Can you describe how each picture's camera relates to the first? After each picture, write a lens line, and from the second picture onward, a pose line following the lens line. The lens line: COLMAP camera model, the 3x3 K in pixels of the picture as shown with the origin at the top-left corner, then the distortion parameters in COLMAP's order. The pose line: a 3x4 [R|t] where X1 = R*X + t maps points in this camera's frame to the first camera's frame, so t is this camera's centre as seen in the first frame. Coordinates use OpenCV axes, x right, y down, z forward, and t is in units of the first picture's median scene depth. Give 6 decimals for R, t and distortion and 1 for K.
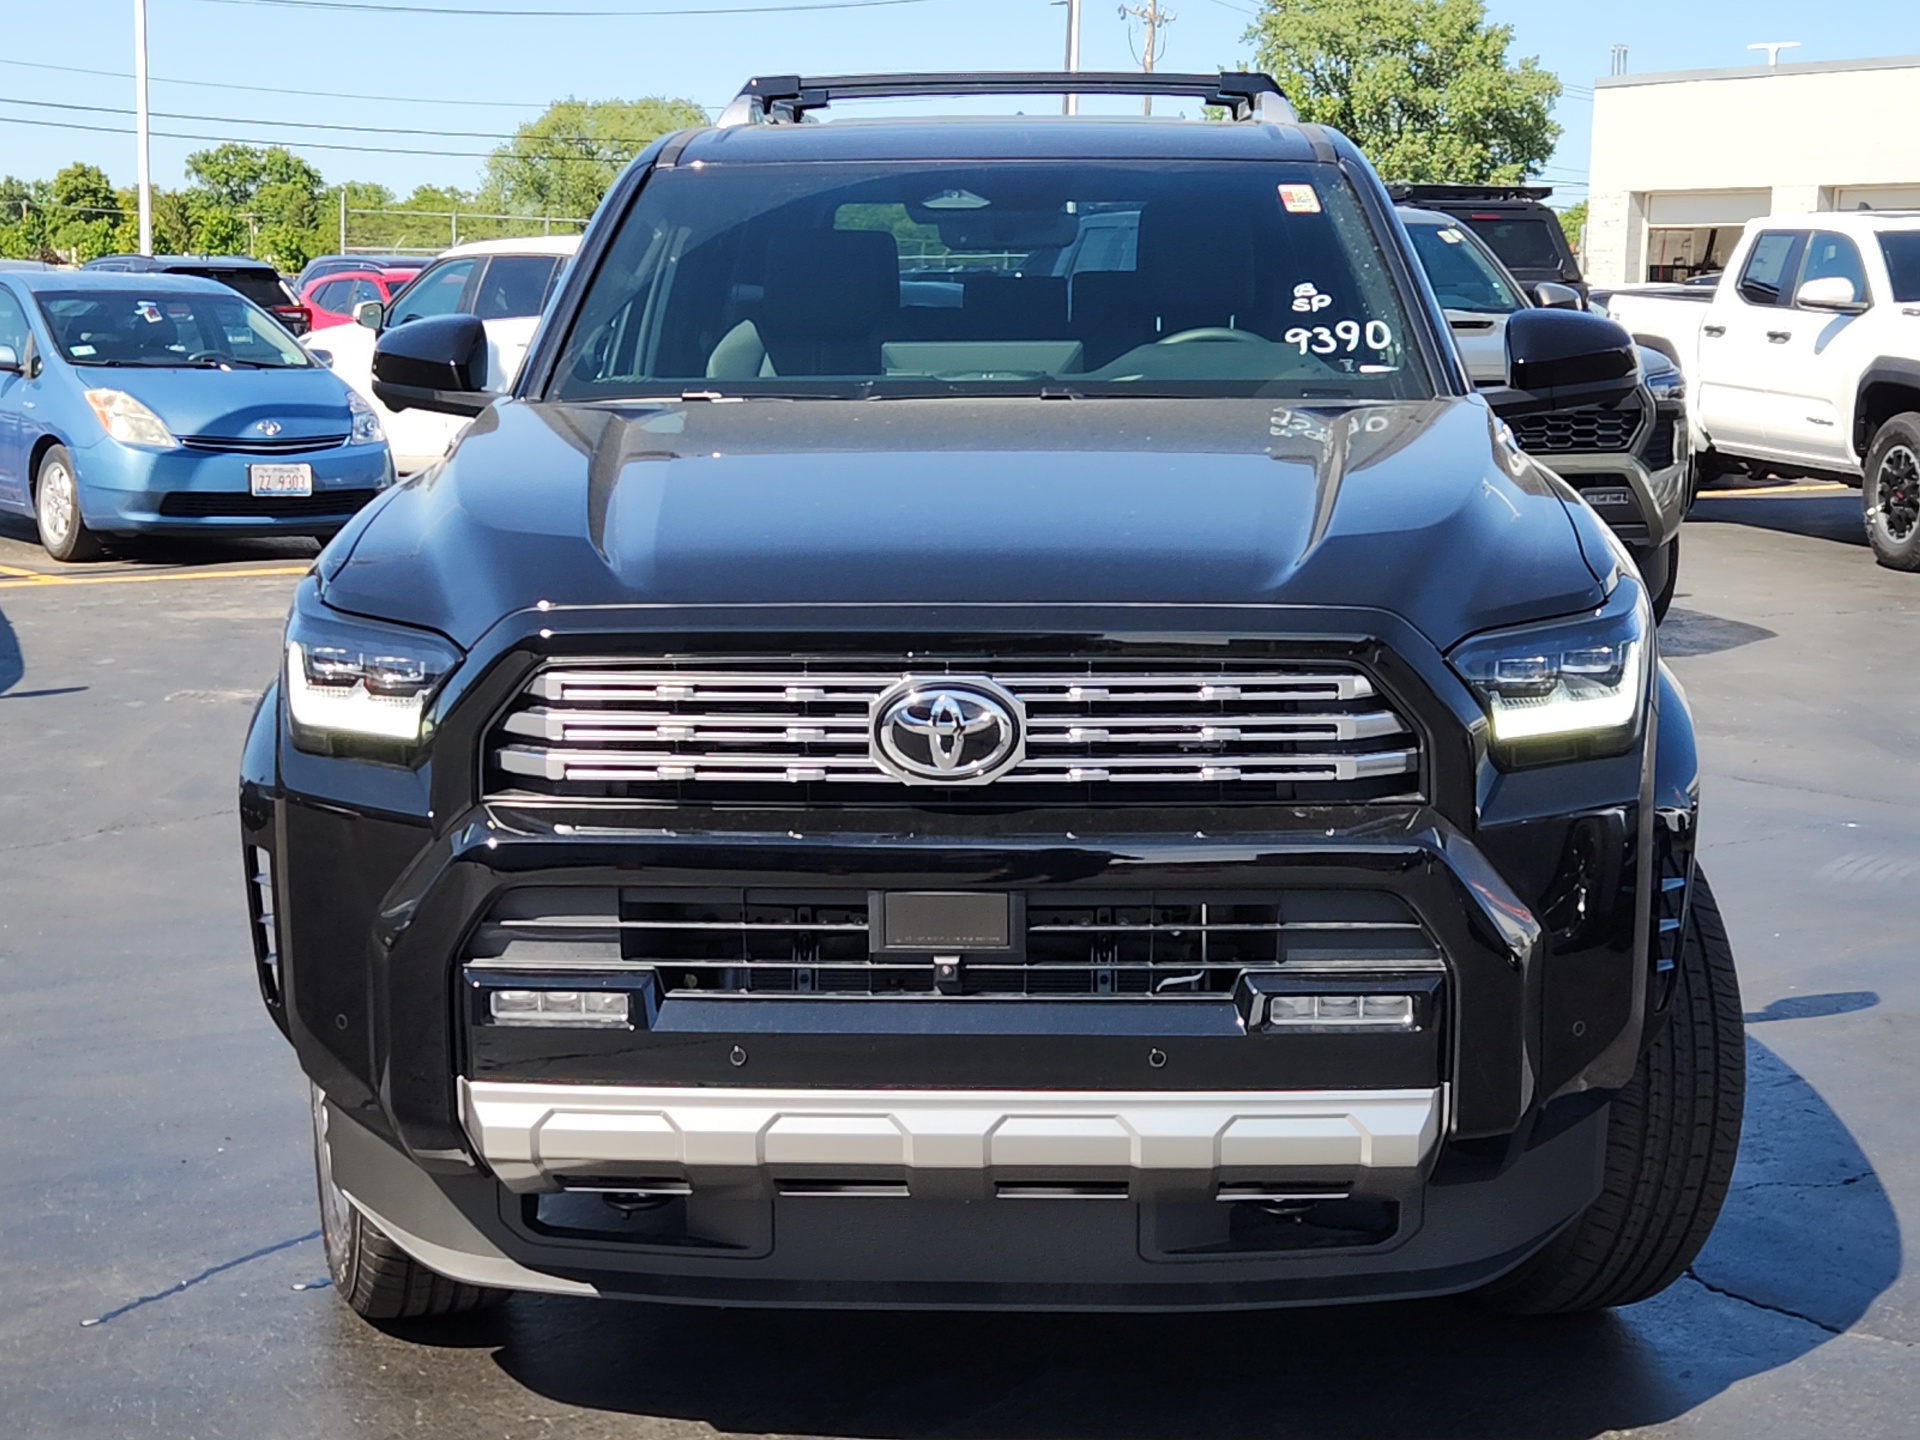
lens RADIAL K [[1653.2, 0, 971.3], [0, 1653.2, 719.5], [0, 0, 1]] dist [0.058434, -0.075371]
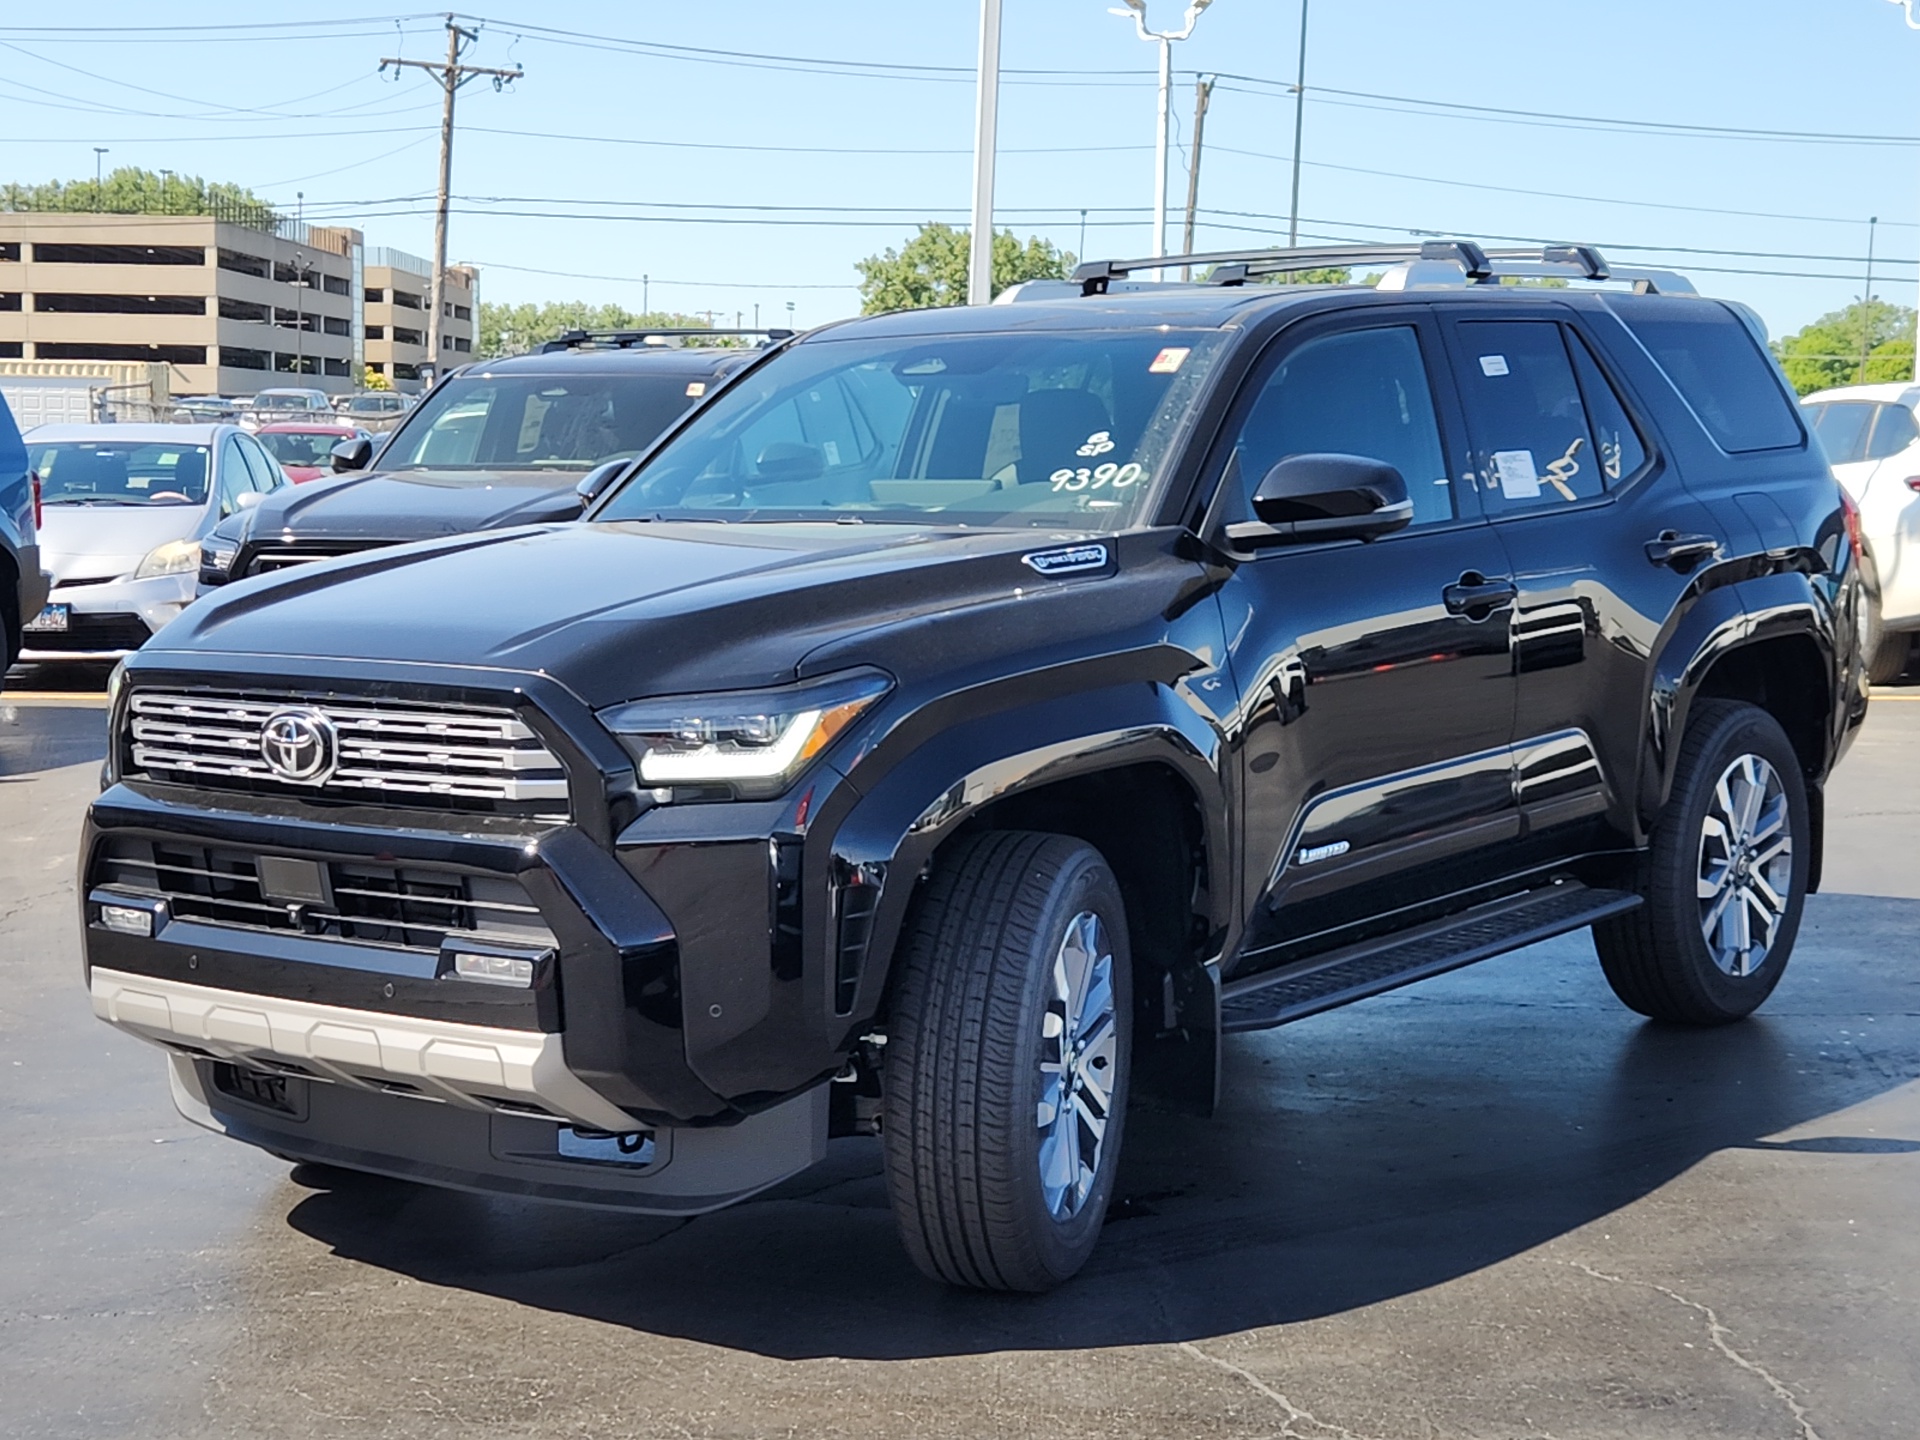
lens RADIAL K [[1457.6, 0, 957.3], [0, 1457.6, 701.1], [0, 0, 1]] dist [0.007530, -0.003574]
pose [[0.949927, 0.052970, -0.307950, 0.895356], [-0.074815, 0.995417, -0.059560, 0.001291], [0.303383, 0.079617, 0.949537, -0.030937]]
